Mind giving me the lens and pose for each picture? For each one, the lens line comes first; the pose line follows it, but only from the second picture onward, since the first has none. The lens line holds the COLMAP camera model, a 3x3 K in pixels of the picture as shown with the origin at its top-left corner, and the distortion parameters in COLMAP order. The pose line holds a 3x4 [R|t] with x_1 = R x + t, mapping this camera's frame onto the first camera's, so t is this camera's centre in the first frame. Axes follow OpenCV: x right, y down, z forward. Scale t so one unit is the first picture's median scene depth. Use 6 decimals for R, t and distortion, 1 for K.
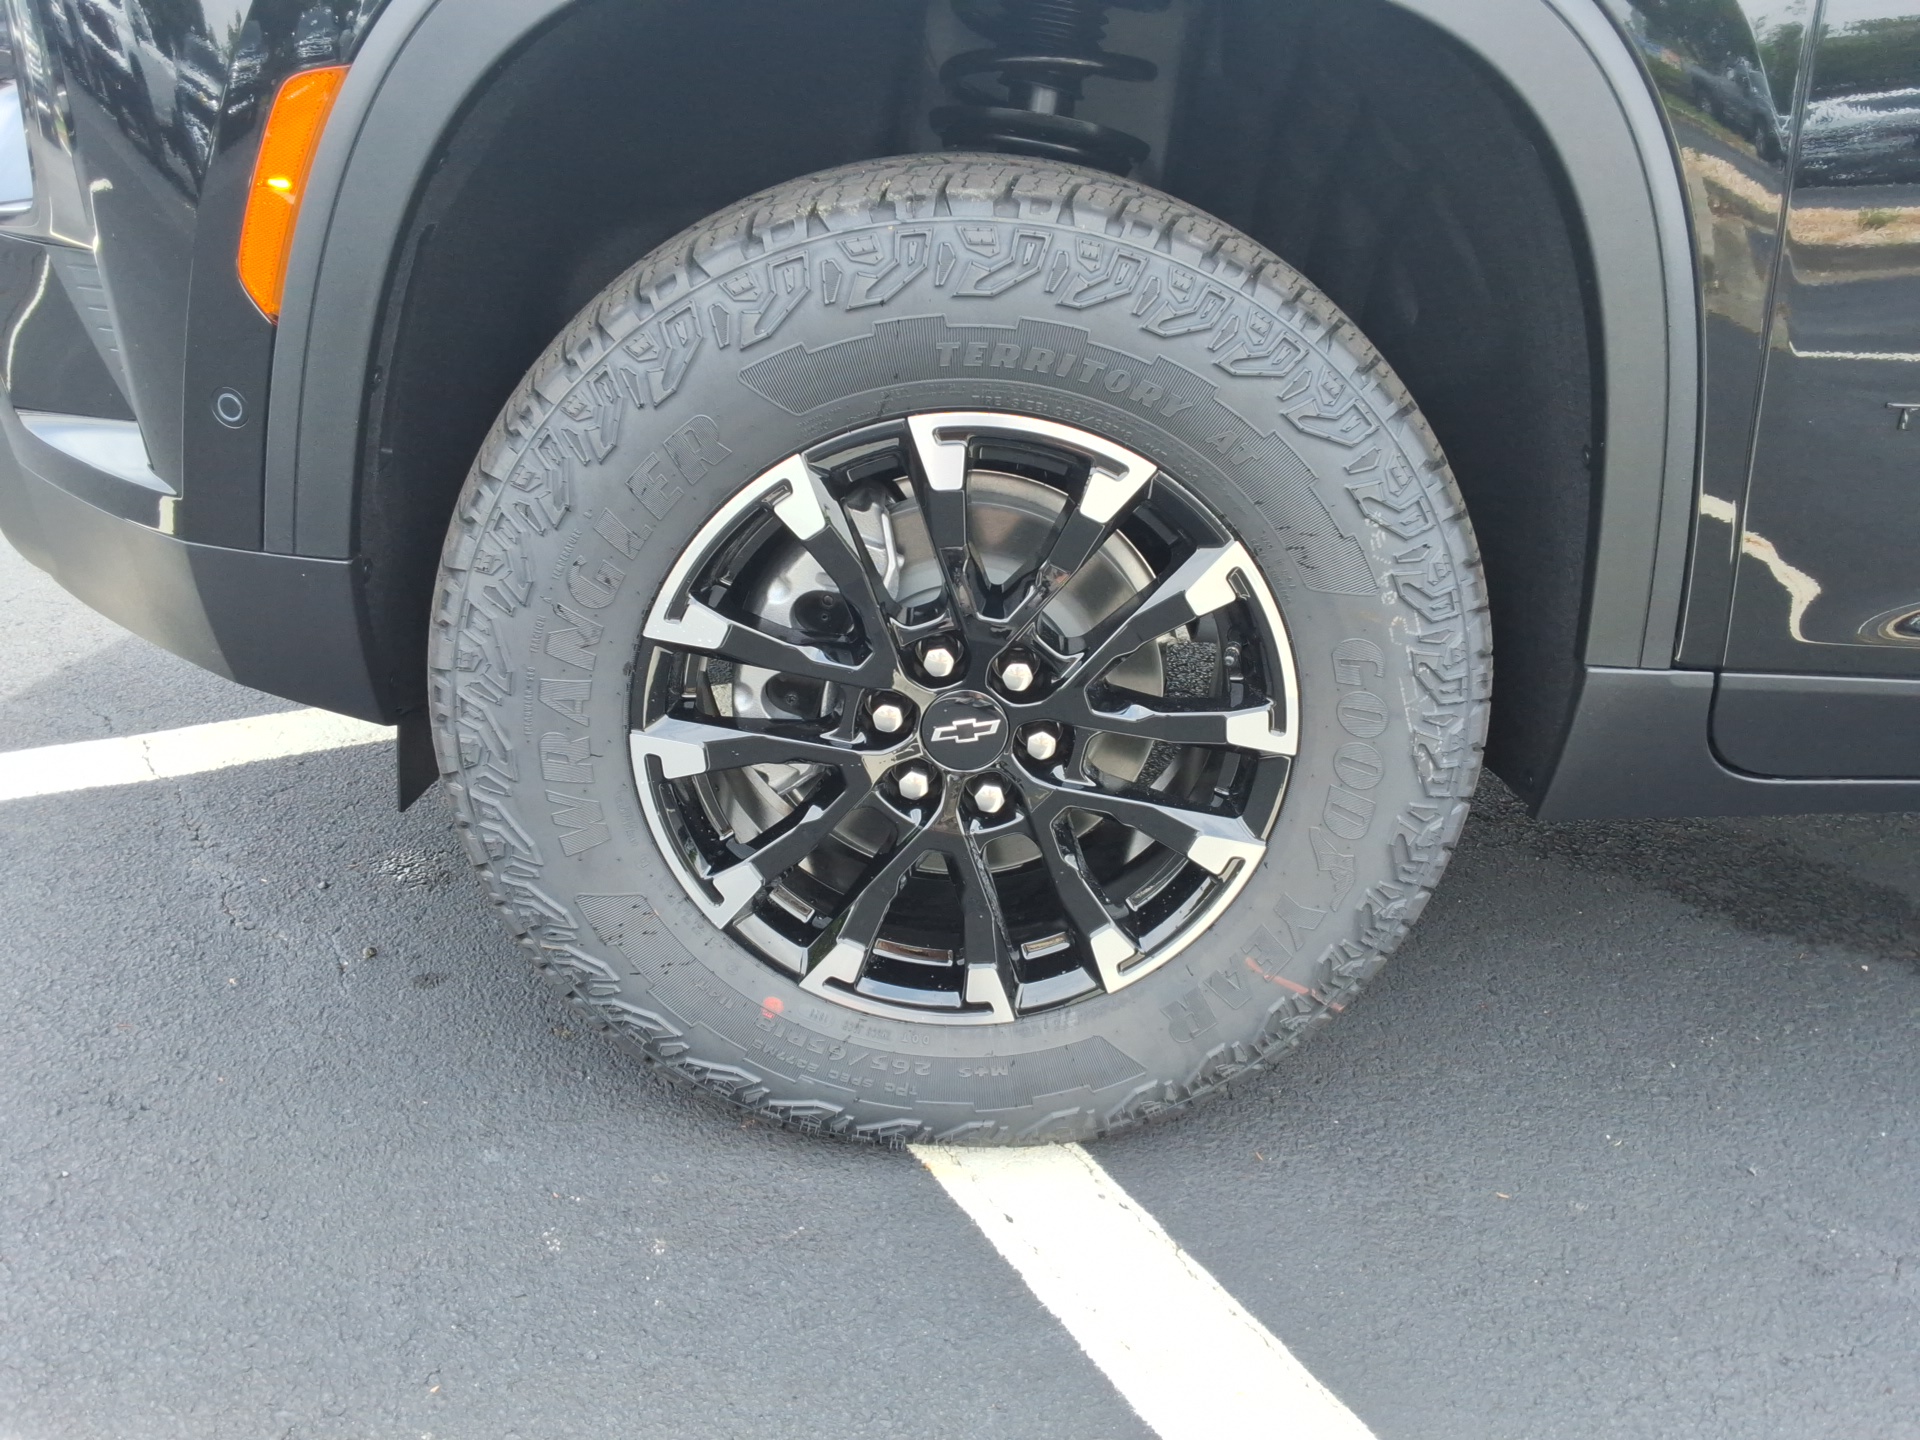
lens RADIAL K [[1550.9, 0, 973.8], [0, 1550.9, 722.4], [0, 0, 1]] dist [0.092598, -0.145308]
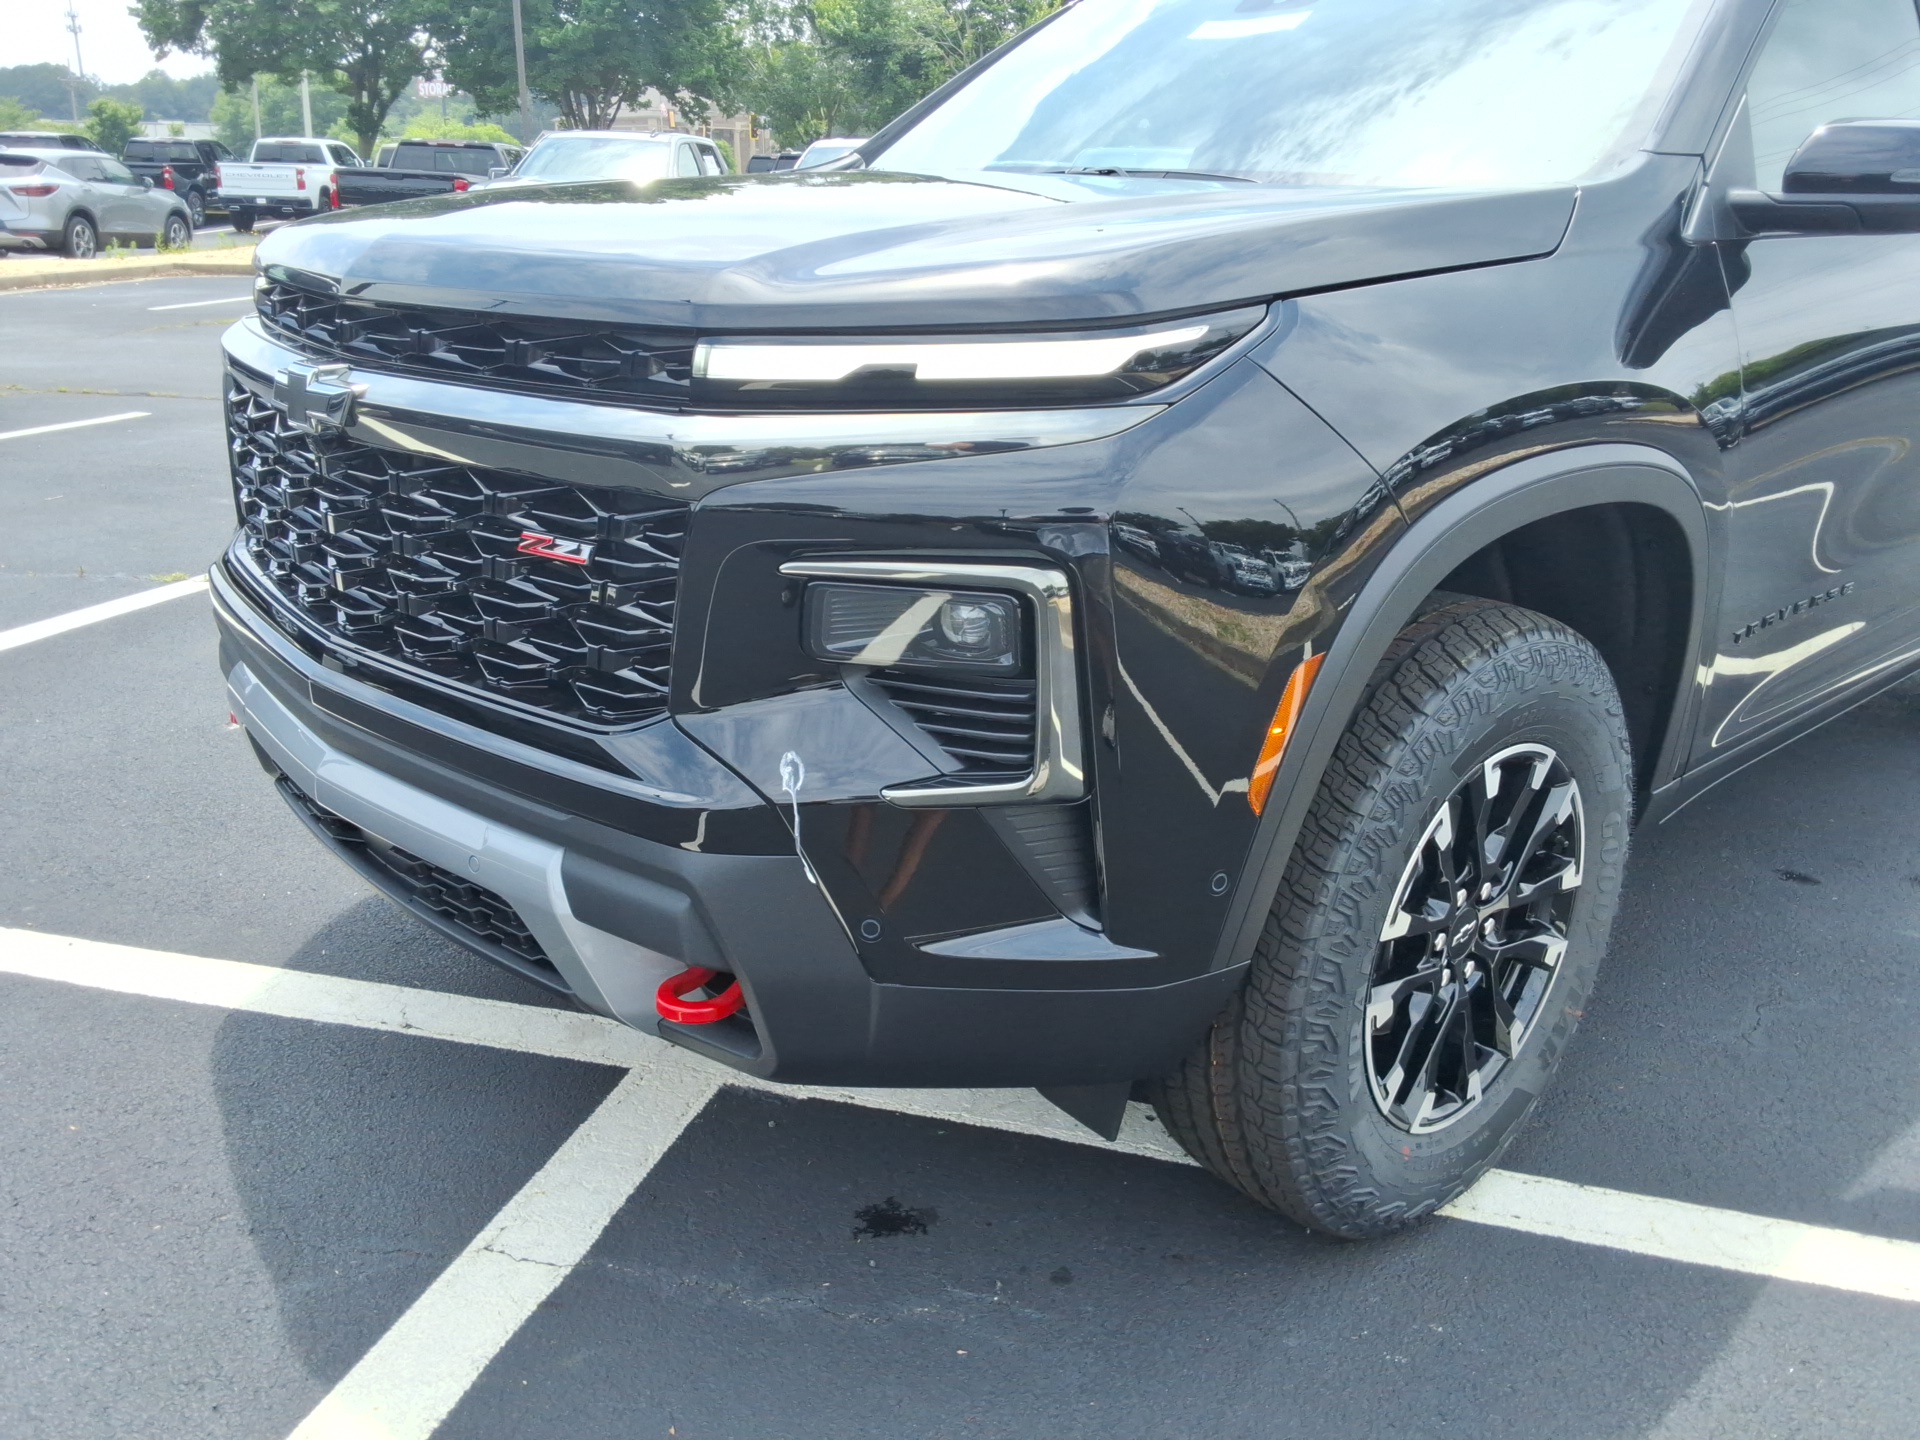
lens RADIAL K [[1550.7, 0, 971.3], [0, 1550.7, 703.5], [0, 0, 1]] dist [0.106476, -0.163633]
pose [[0.741958, -0.240680, 0.625756, -1.370507], [0.280226, 0.959233, 0.036679, -0.434213], [-0.609074, 0.148139, 0.779156, 0.005900]]
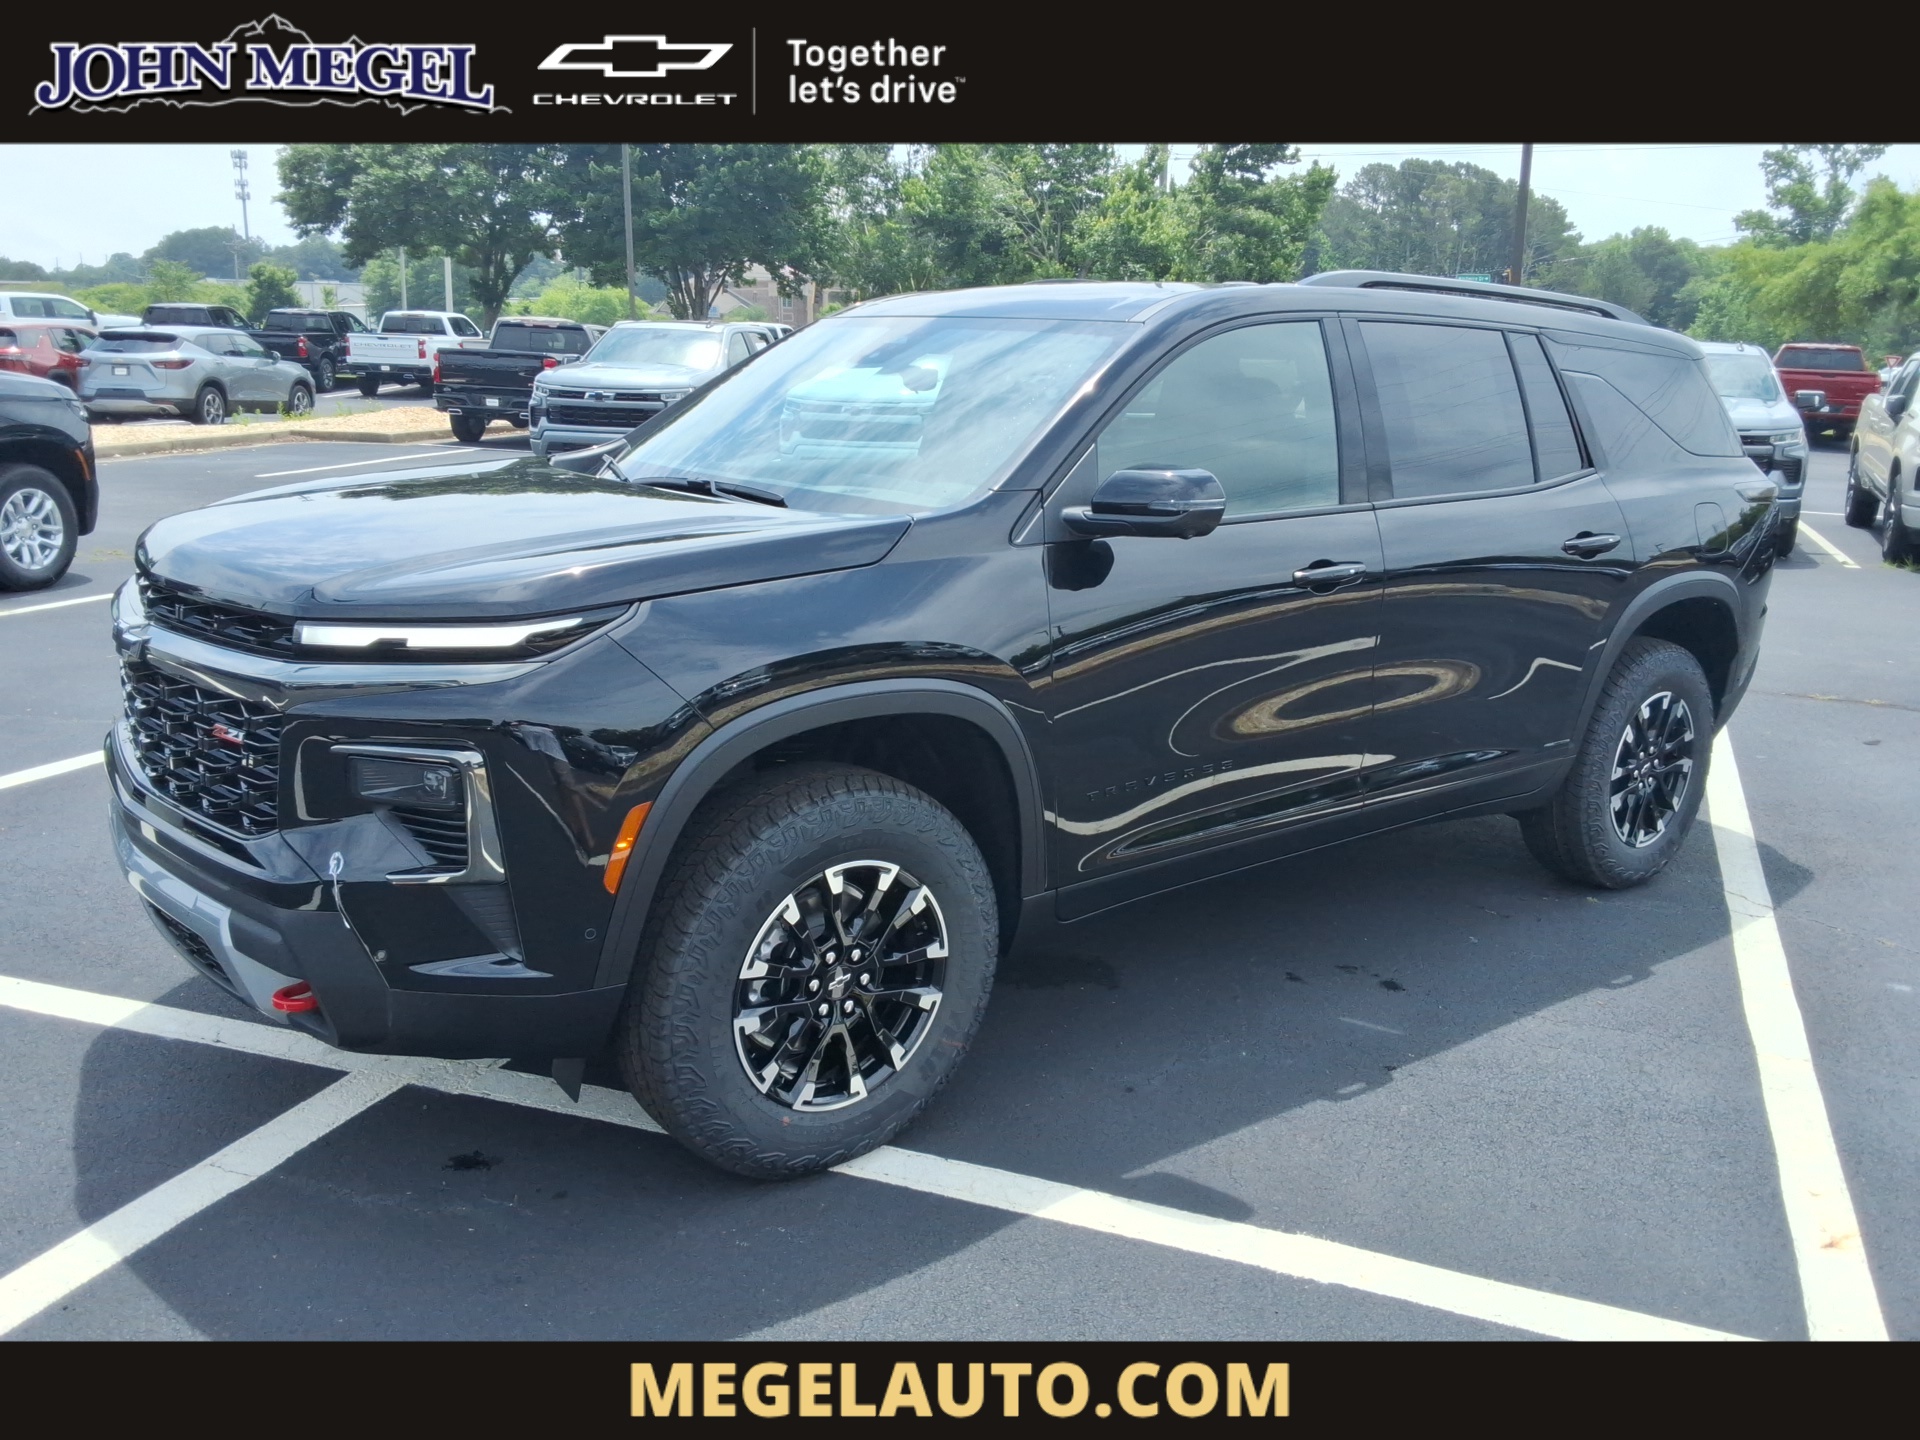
lens RADIAL K [[1542.5, 0, 978.9], [0, 1542.5, 708.6], [0, 0, 1]] dist [0.128066, -0.212724]
pose [[0.784627, -0.172485, 0.595491, -1.279896], [0.260043, 0.963503, -0.063555, -0.208287], [-0.562795, 0.204720, 0.800844, -1.271297]]
